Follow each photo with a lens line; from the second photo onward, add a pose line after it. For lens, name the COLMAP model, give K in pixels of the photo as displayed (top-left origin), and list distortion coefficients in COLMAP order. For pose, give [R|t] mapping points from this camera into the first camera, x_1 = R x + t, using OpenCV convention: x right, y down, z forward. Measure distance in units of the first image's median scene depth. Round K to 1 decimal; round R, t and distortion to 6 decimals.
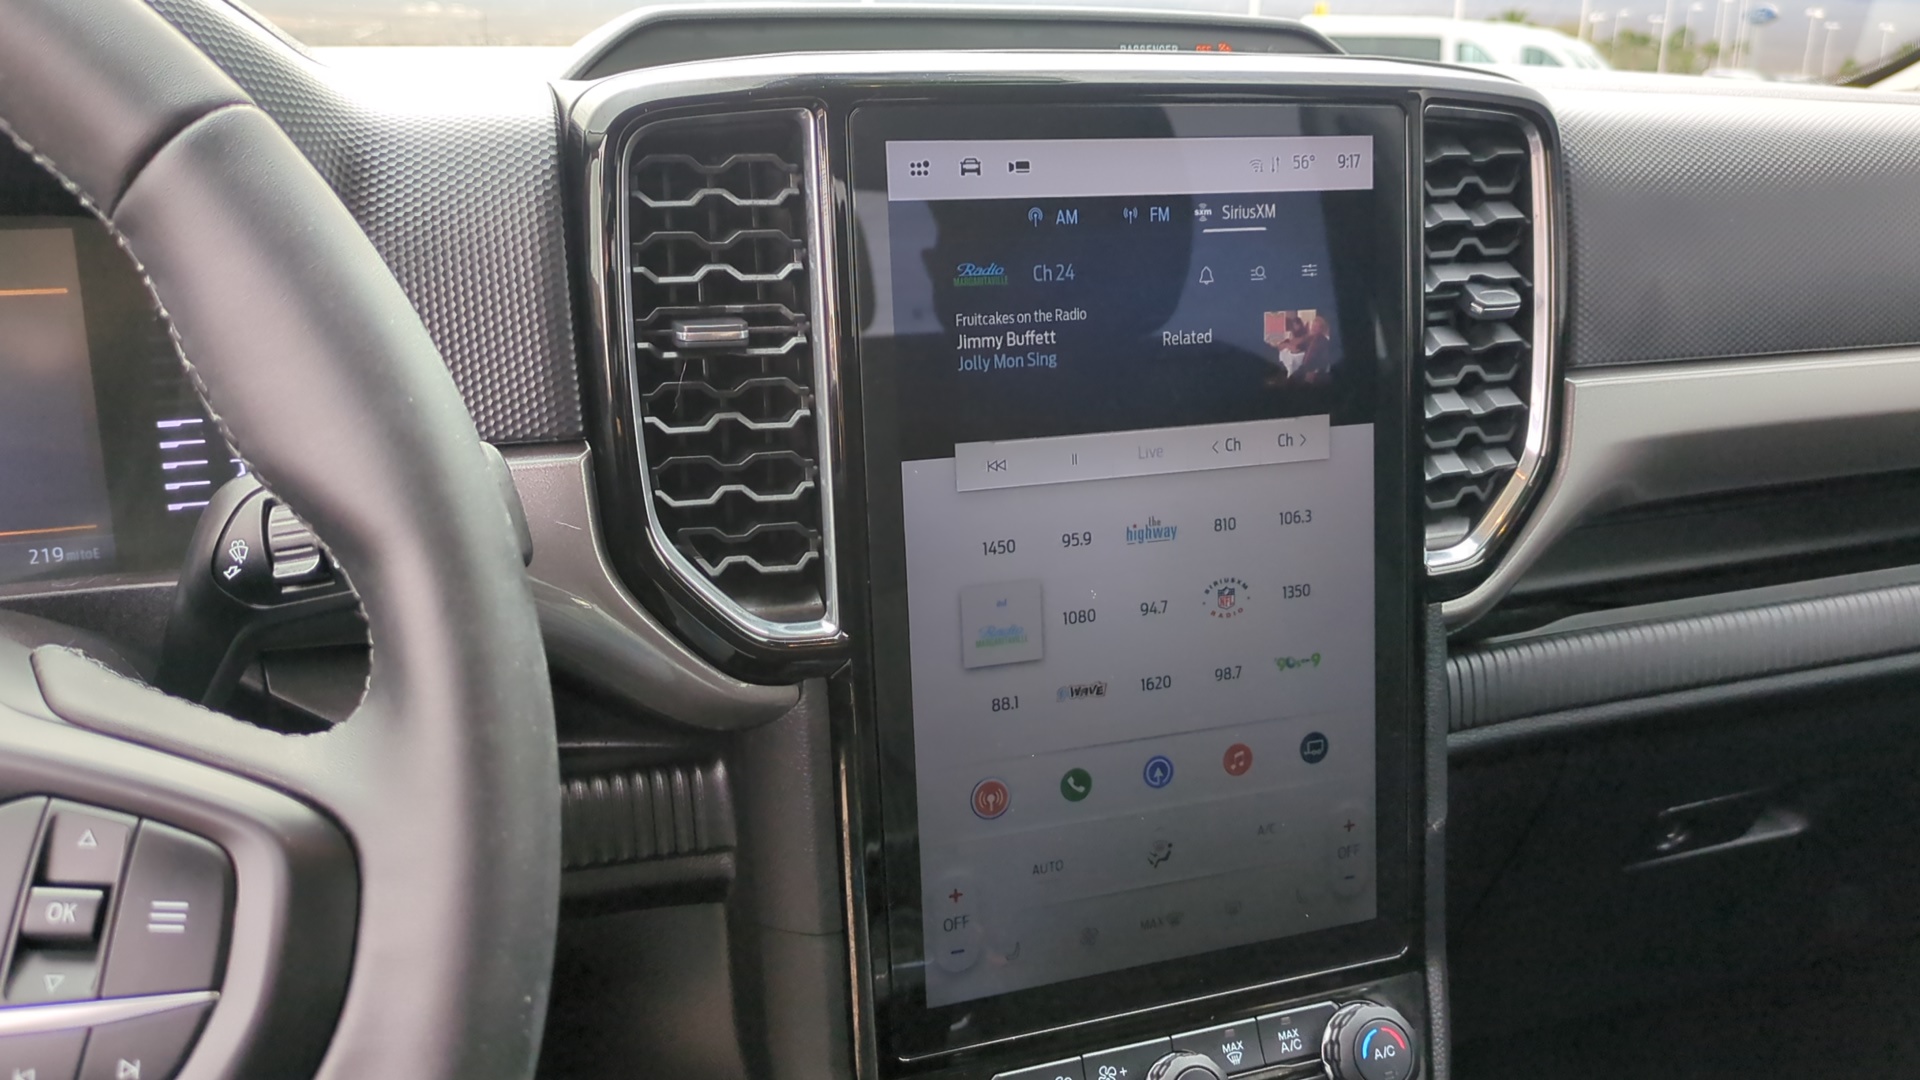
lens RADIAL K [[1646.8, 0, 969.5], [0, 1646.8, 537.1], [0, 0, 1]] dist [0.059874, -0.088317]
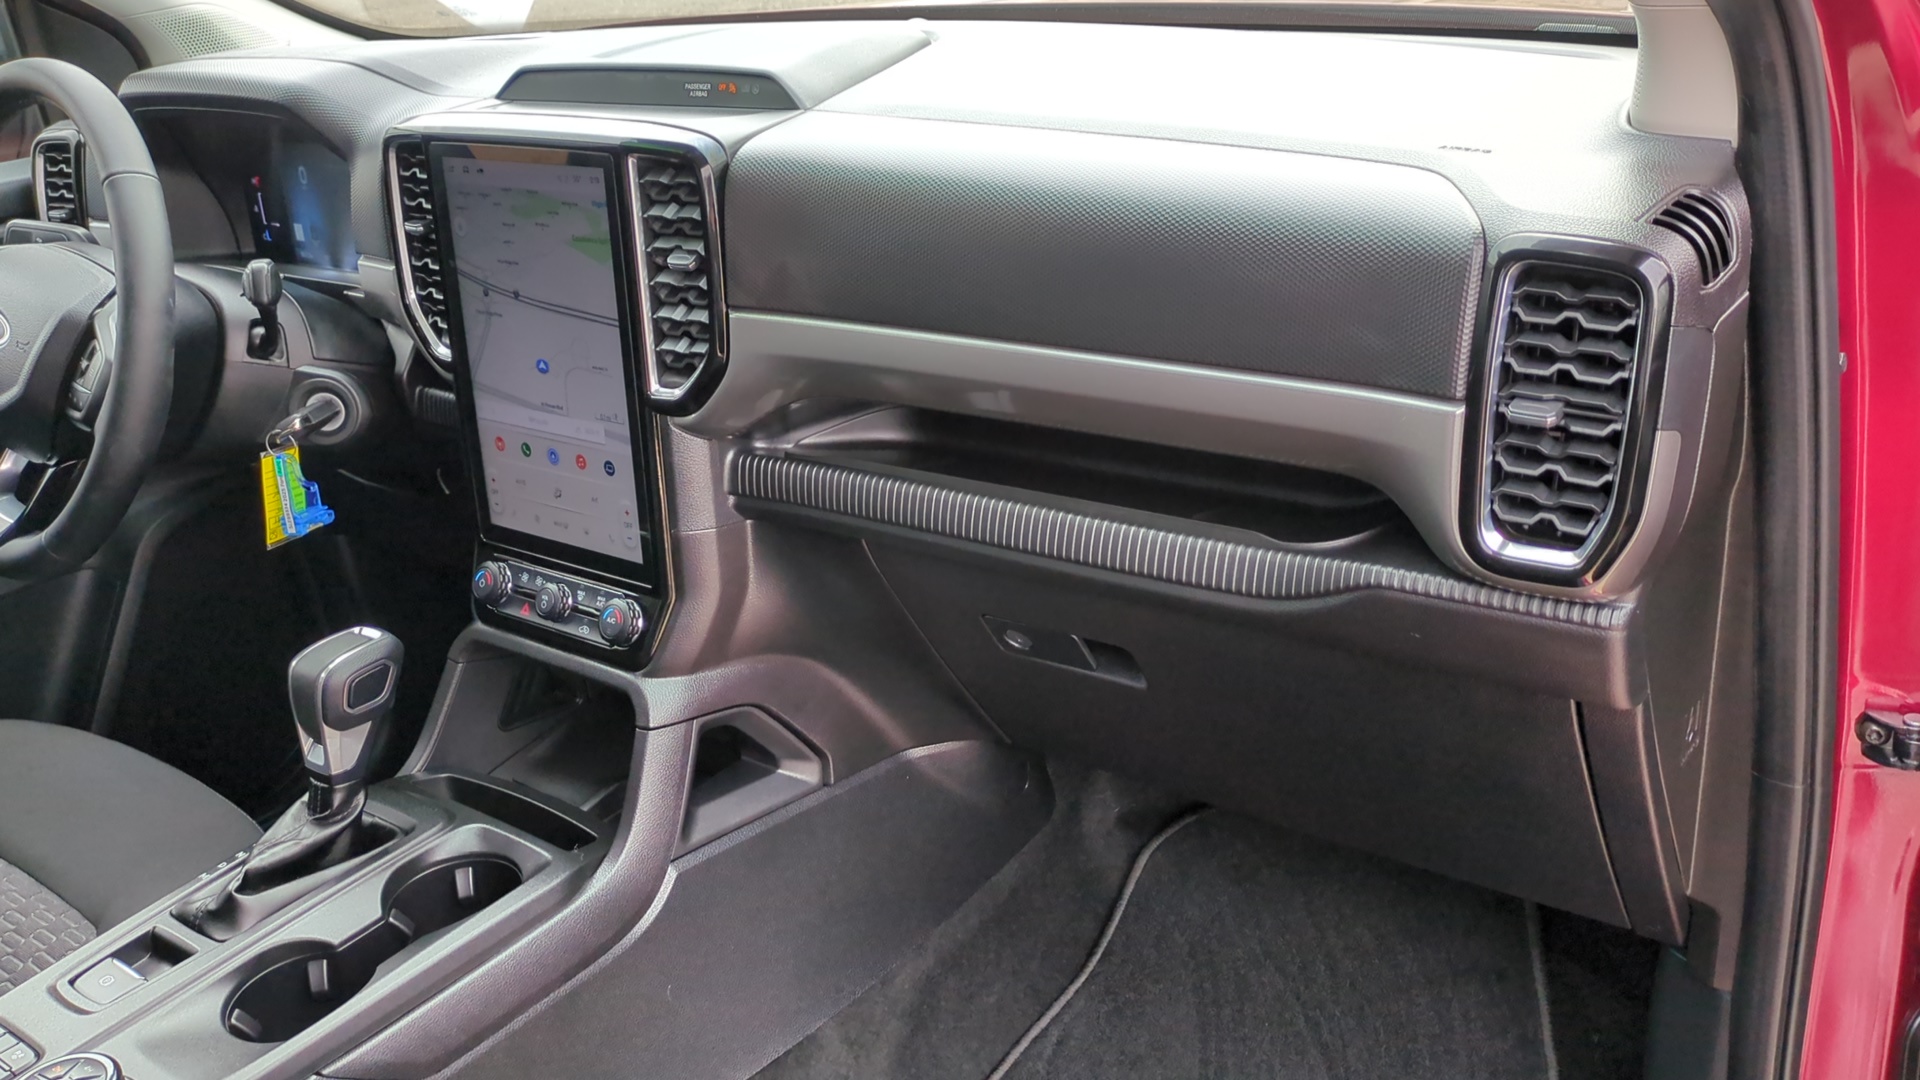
lens RADIAL K [[1646.8, 0, 969.5], [0, 1646.8, 537.1], [0, 0, 1]] dist [0.059874, -0.088317]
pose [[0.525542, 0.298172, -0.796806, 2.139619], [-0.123308, 0.953379, 0.275433, -0.415291], [0.841784, -0.046499, 0.537807, 0.291158]]
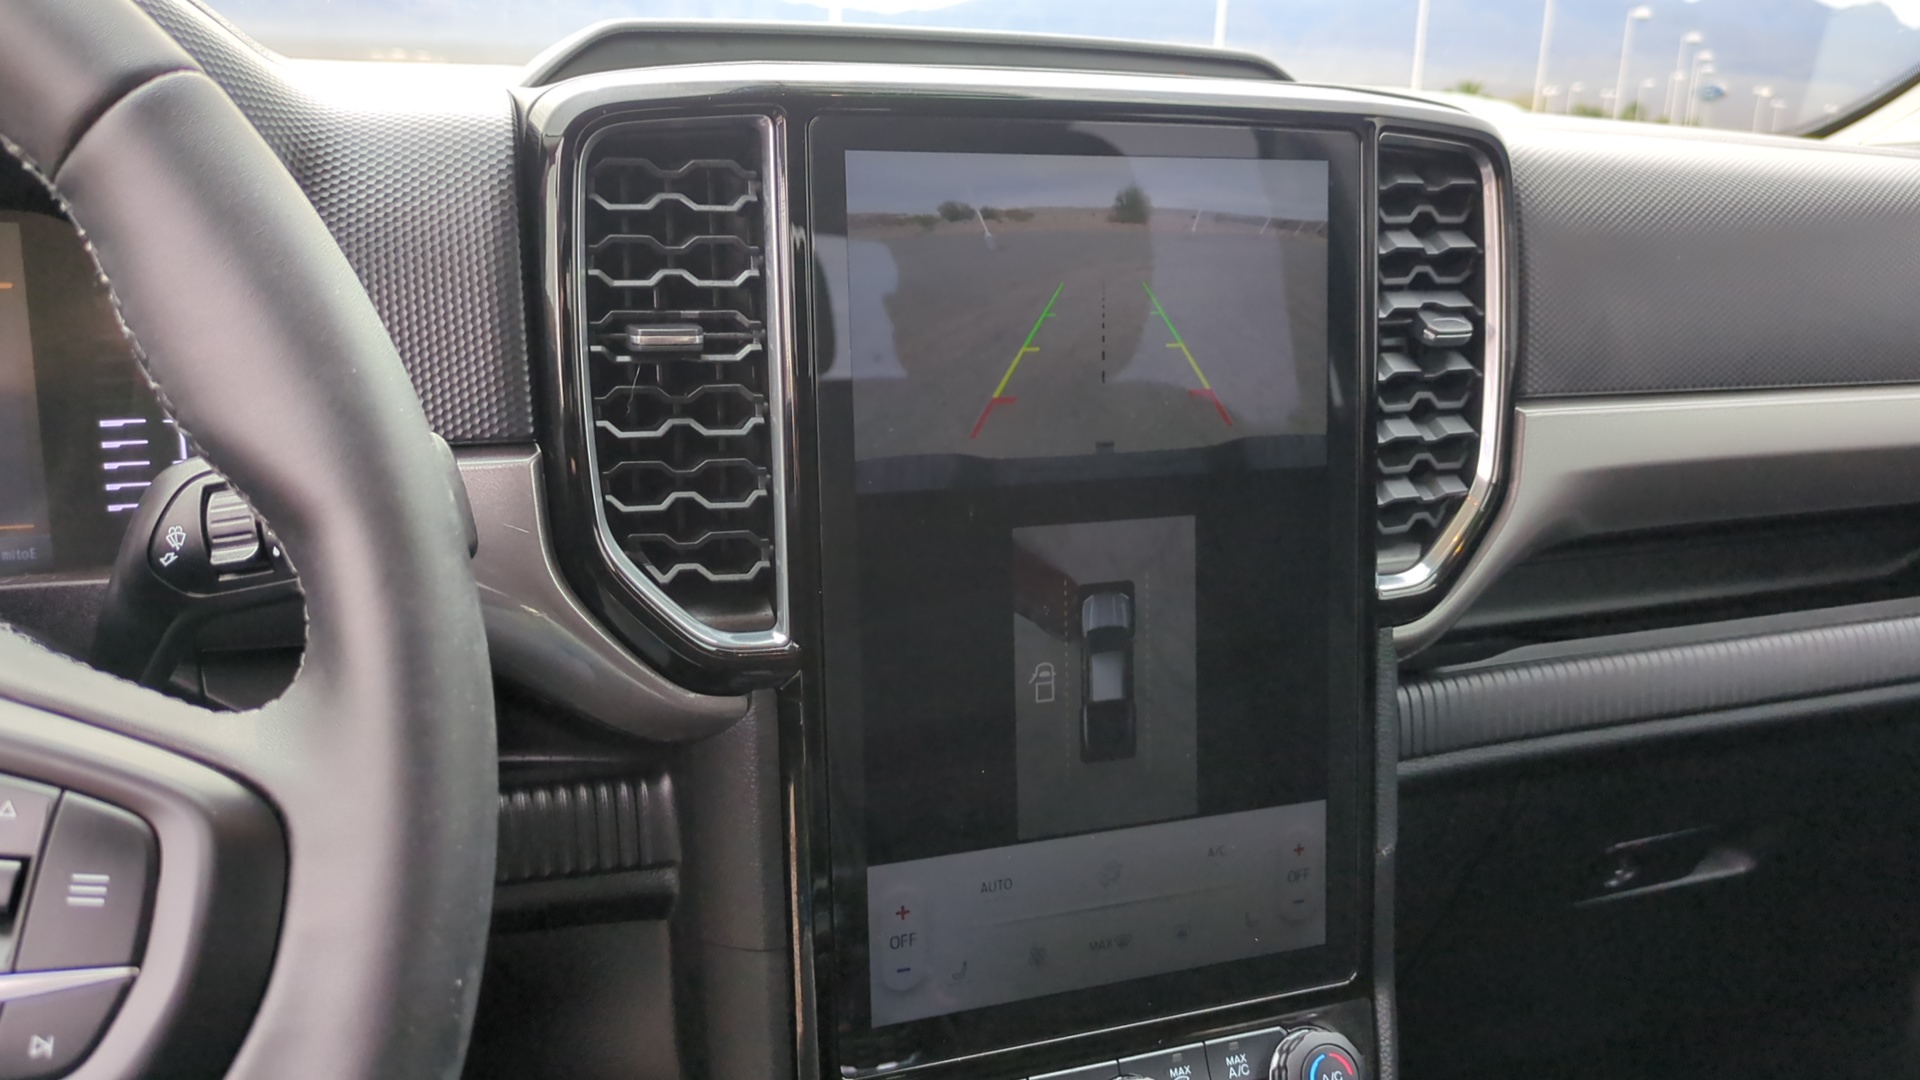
lens RADIAL K [[1647.6, 0, 971.1], [0, 1647.6, 540.4], [0, 0, 1]] dist [0.055948, -0.081624]
pose [[0.999534, 0.015990, 0.026019, 0.003120], [-0.015182, 0.999404, -0.030991, 0.023475], [-0.026499, 0.030582, 0.999181, 0.003720]]
